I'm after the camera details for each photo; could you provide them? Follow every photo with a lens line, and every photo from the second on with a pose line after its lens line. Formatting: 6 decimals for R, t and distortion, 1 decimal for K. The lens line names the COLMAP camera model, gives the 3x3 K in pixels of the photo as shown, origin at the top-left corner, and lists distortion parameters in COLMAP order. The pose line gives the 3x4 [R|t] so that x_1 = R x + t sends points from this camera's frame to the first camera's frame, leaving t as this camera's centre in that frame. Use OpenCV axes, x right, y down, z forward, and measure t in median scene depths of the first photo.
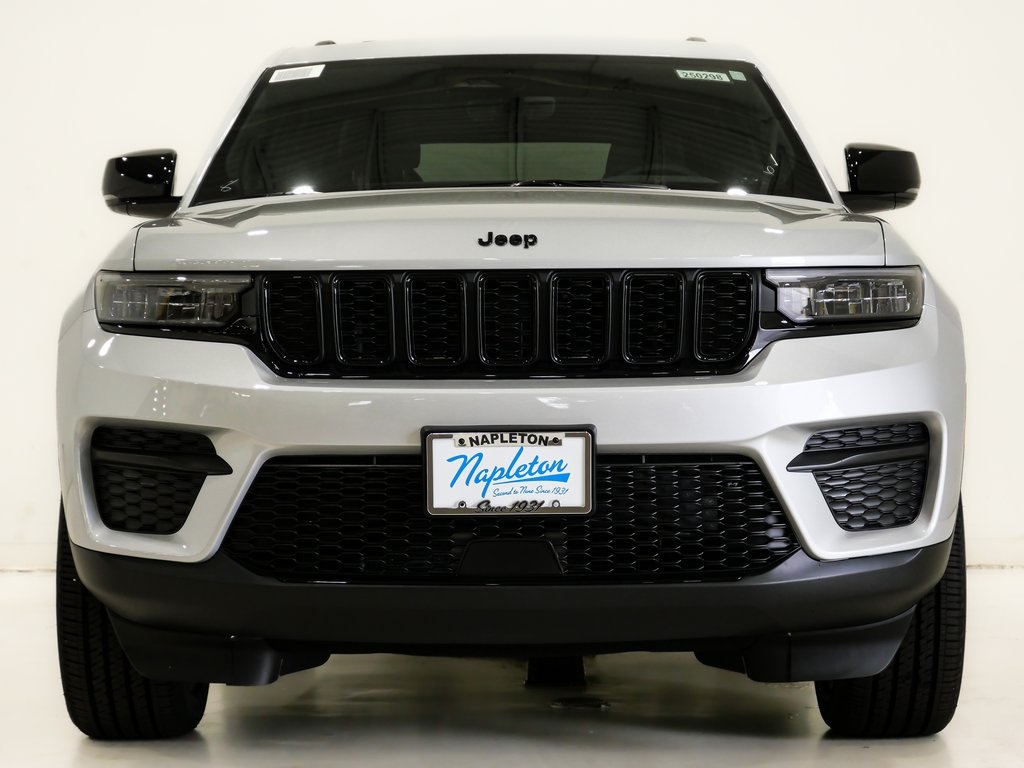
lens RADIAL K [[2630.0, 0, 506.8], [0, 2630.0, 380.2], [0, 0, 1]] dist [-0.117869, 0.000000]
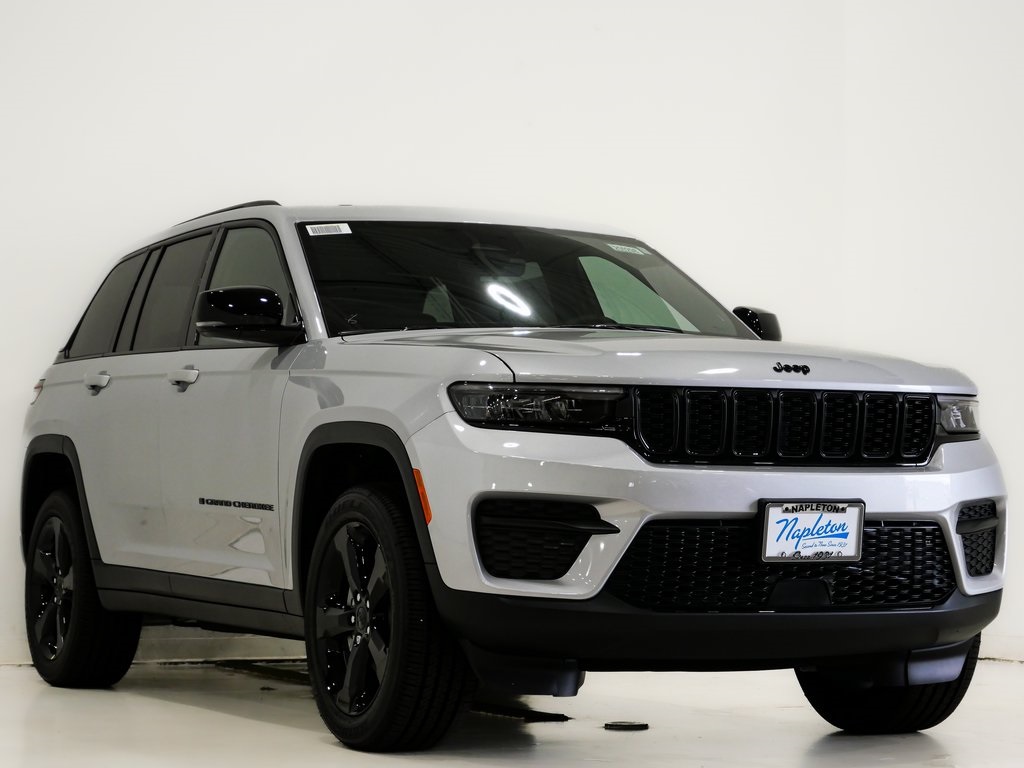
lens RADIAL K [[2636.4, 0, 513.2], [0, 2636.4, 382.8], [0, 0, 1]] dist [0.090372, 0.000000]
pose [[0.893718, 0.031104, 0.447549, -0.771486], [-0.005660, 0.998296, -0.058076, 0.037924], [-0.448593, 0.049371, 0.892371, -0.201318]]
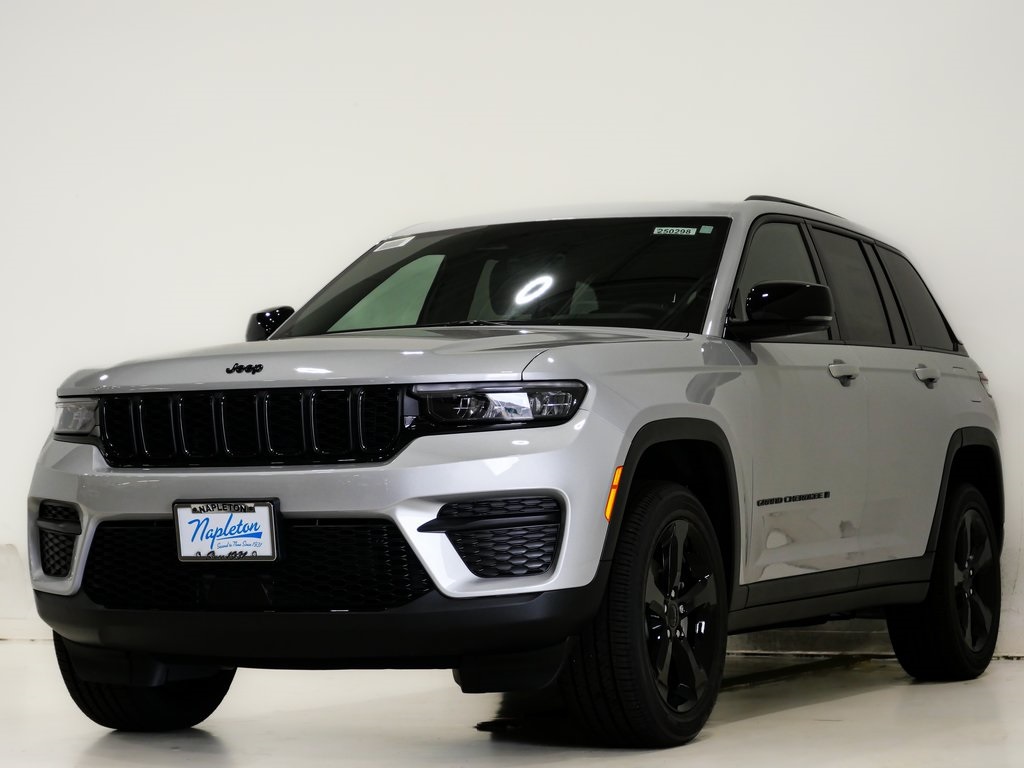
lens RADIAL K [[2630.0, 0, 514.2], [0, 2630.0, 386.3], [0, 0, 1]] dist [-0.117869, 0.000000]
pose [[0.907725, -0.024596, -0.418845, 0.727867], [0.003691, 0.998710, -0.050648, 0.028592], [0.419550, 0.044429, 0.906644, -0.223615]]
